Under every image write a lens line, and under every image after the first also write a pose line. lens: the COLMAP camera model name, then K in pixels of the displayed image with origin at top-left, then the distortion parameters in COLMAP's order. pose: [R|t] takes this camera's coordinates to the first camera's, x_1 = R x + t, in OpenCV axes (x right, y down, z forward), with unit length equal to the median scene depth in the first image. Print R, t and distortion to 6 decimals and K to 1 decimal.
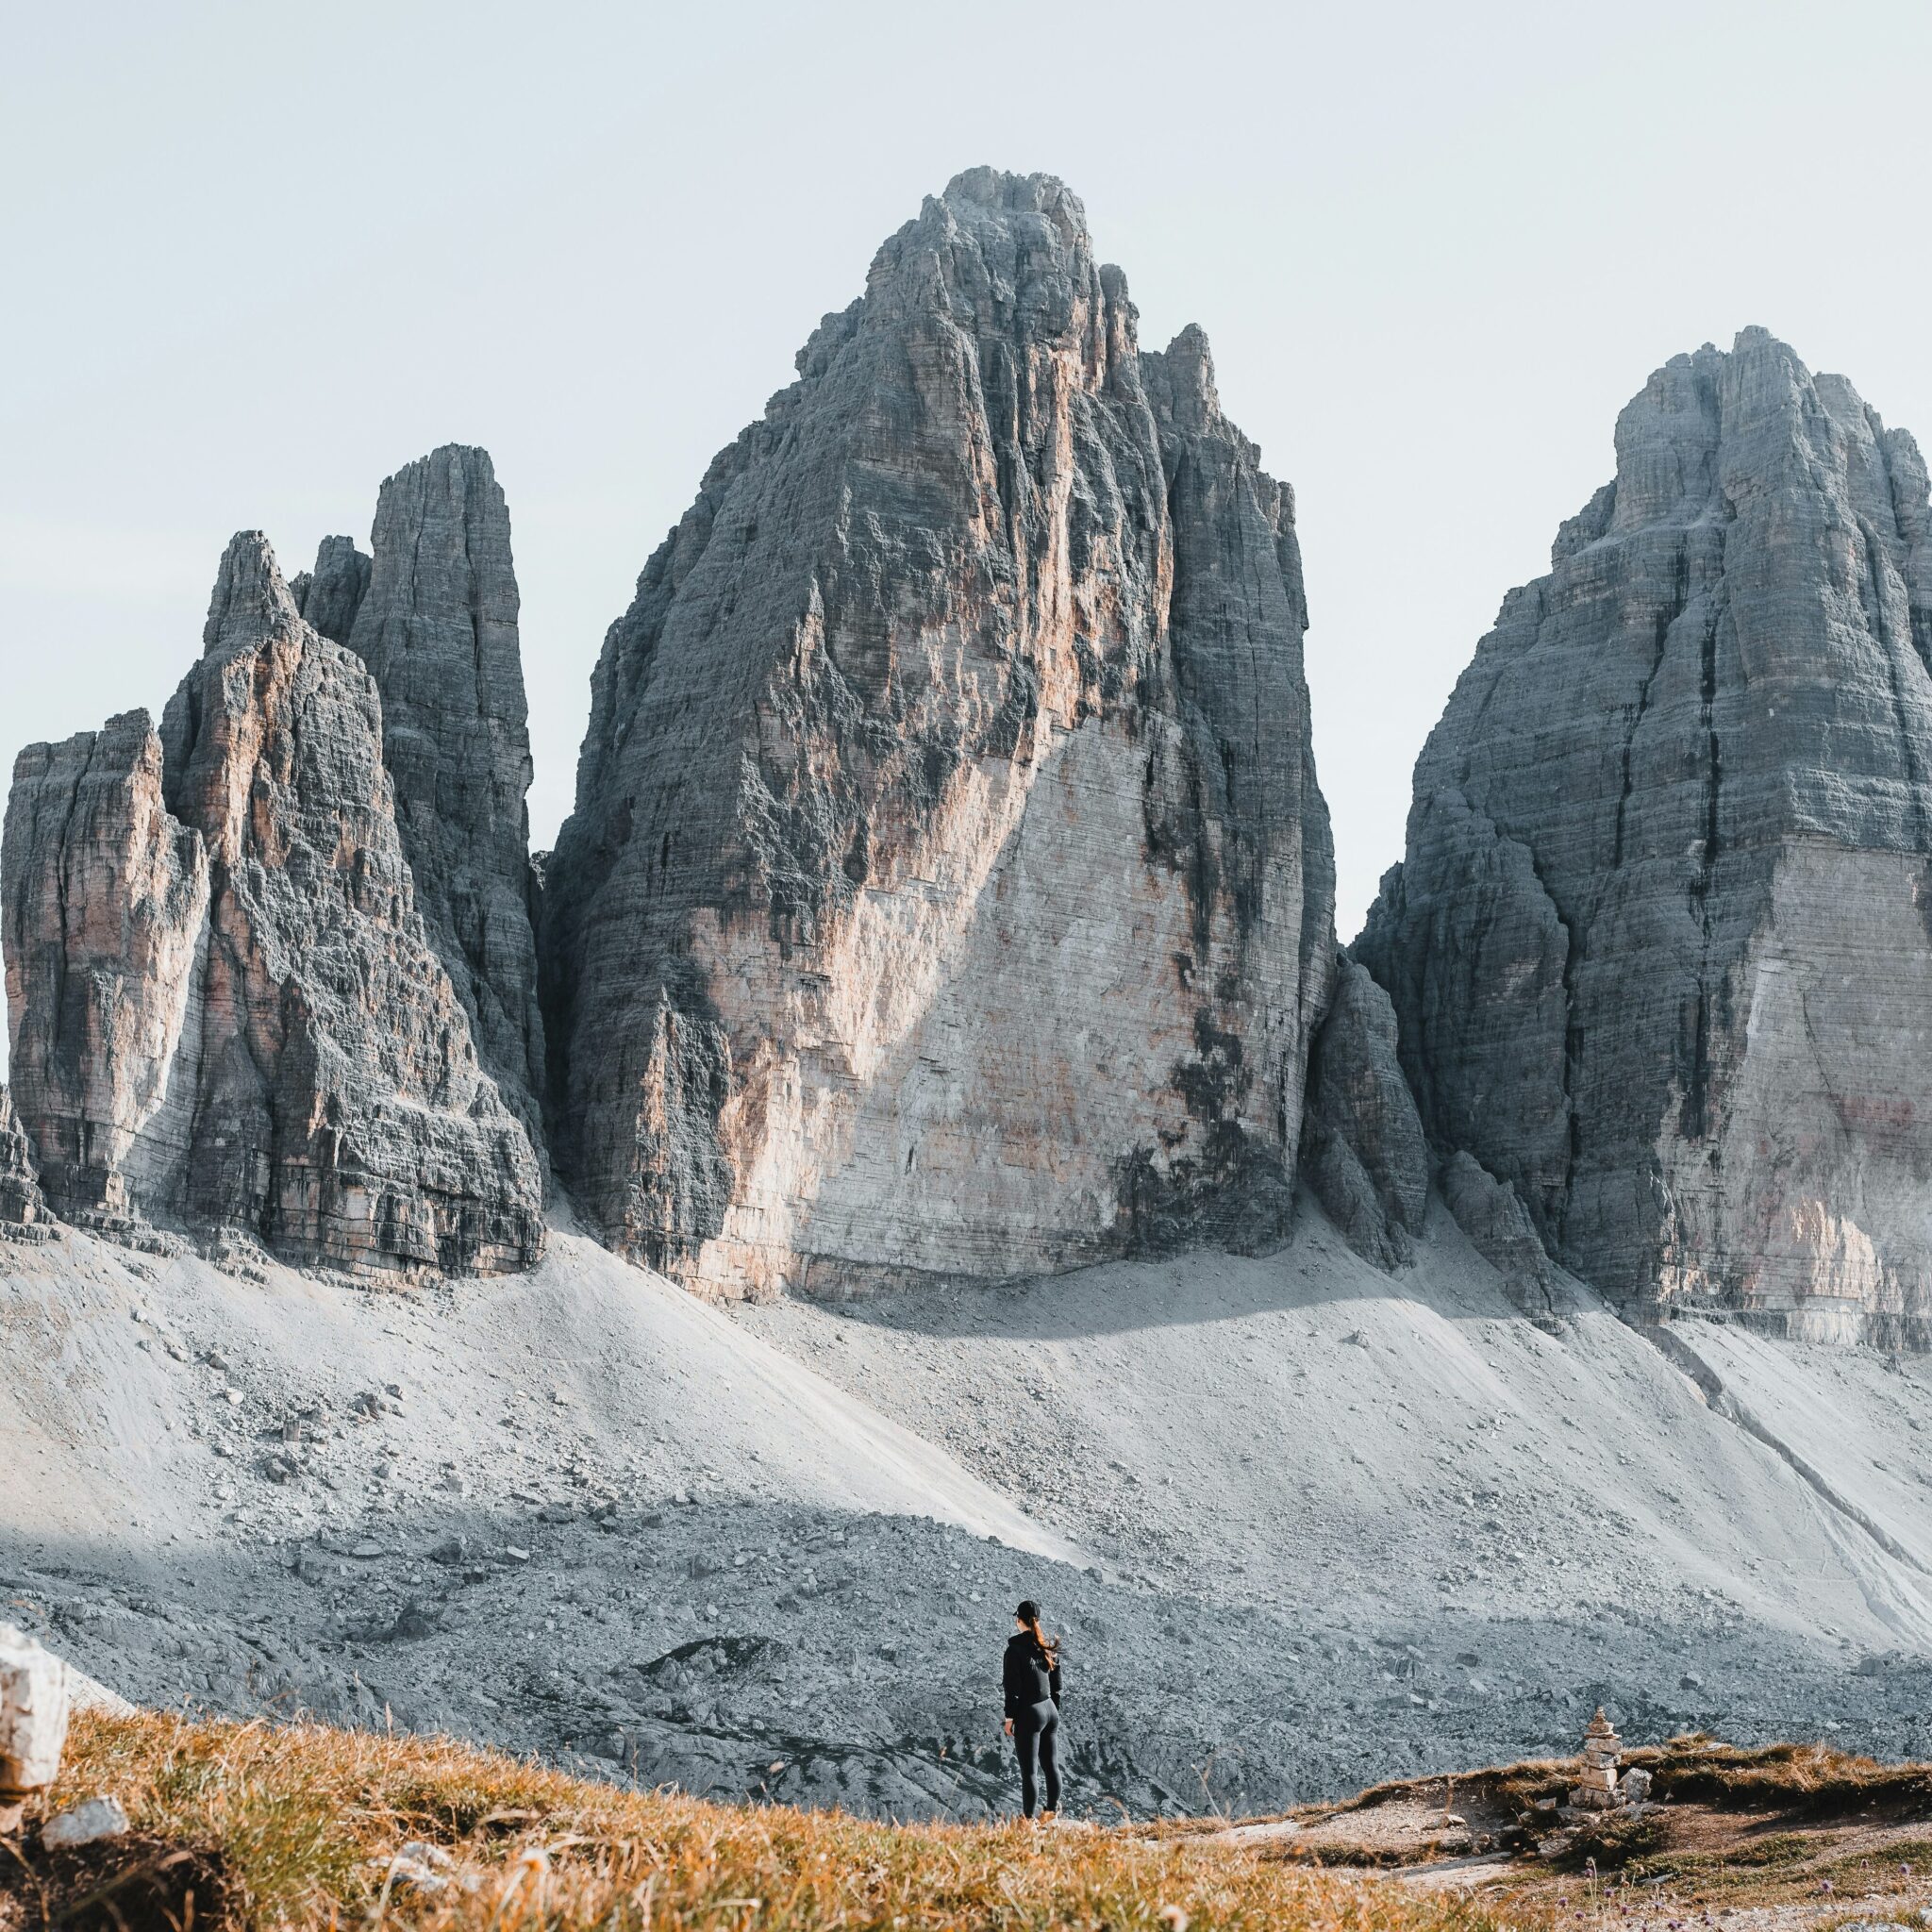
lens RADIAL K [[4582.5, 0, 966.0], [0, 4582.5, 966.0], [0, 0, 1]] dist [-0.068009, 0.008742]
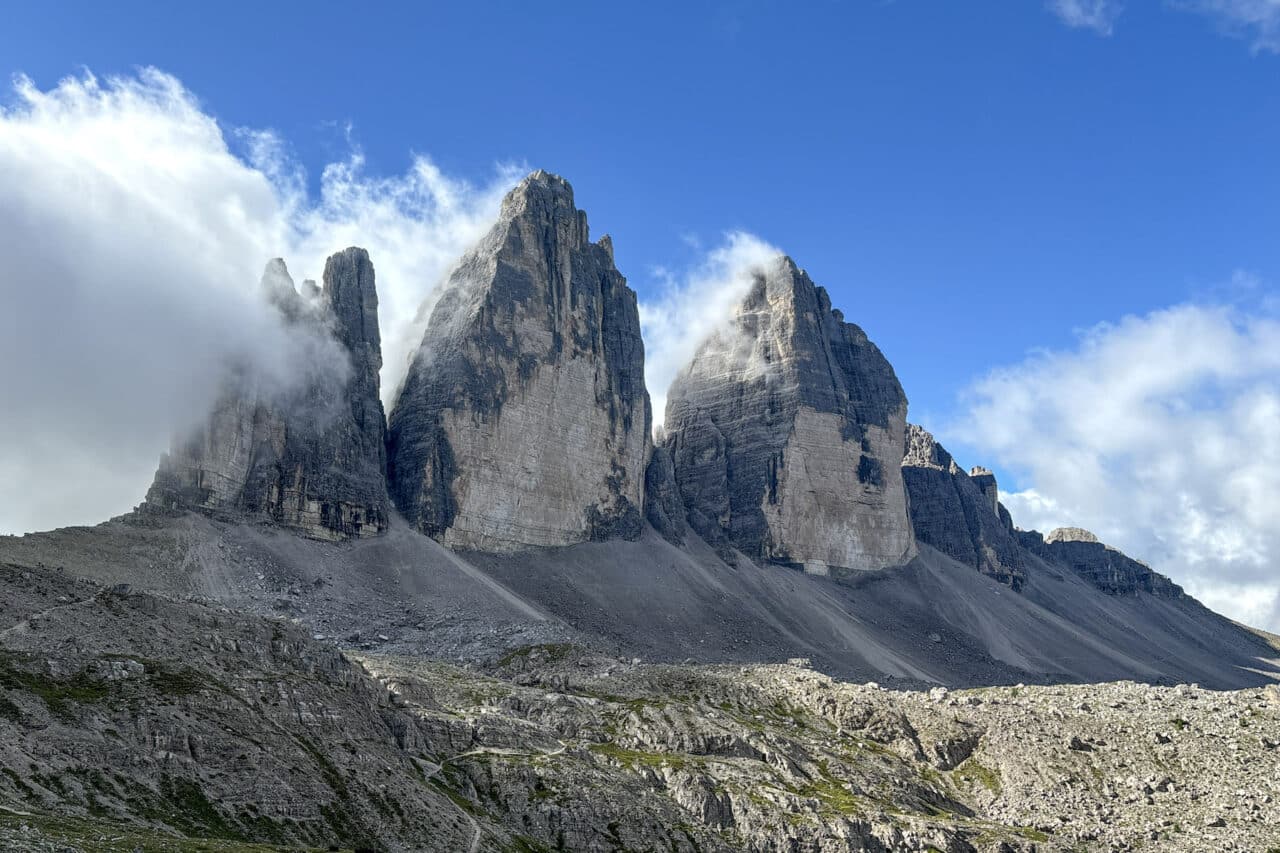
lens RADIAL K [[1088.4, 0, 625.5], [0, 1088.4, 440.5], [0, 0, 1]] dist [0.145308, -0.002256]
pose [[0.987612, 0.014742, 0.156223, -0.050169], [-0.001619, 0.996481, -0.083802, 0.057509], [-0.156909, 0.082511, 0.984160, 0.314878]]
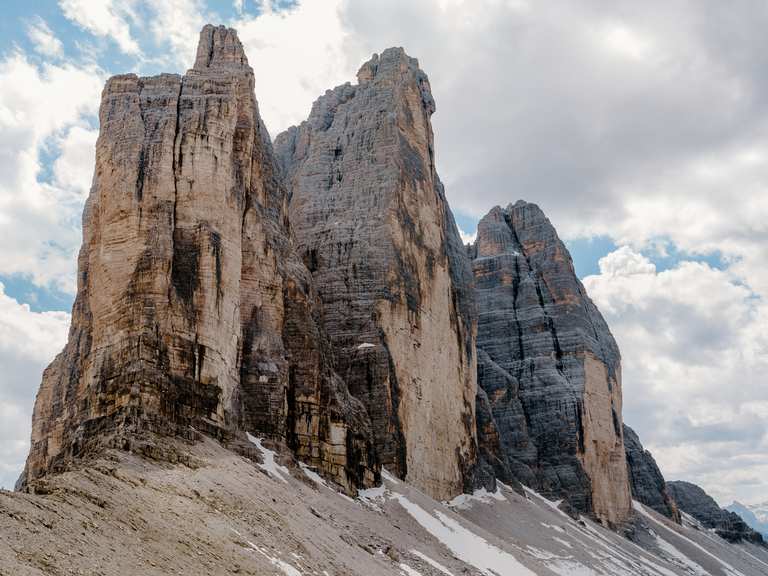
lens RADIAL K [[801.5, 0, 384.0], [0, 801.5, 288.0], [0, 0, 1]] dist [-0.007175, 0.001942]
pose [[0.817051, 0.151891, 0.556199, -0.229136], [-0.023934, 0.972779, -0.230494, 0.056091], [-0.576069, 0.175013, 0.798445, 0.680856]]
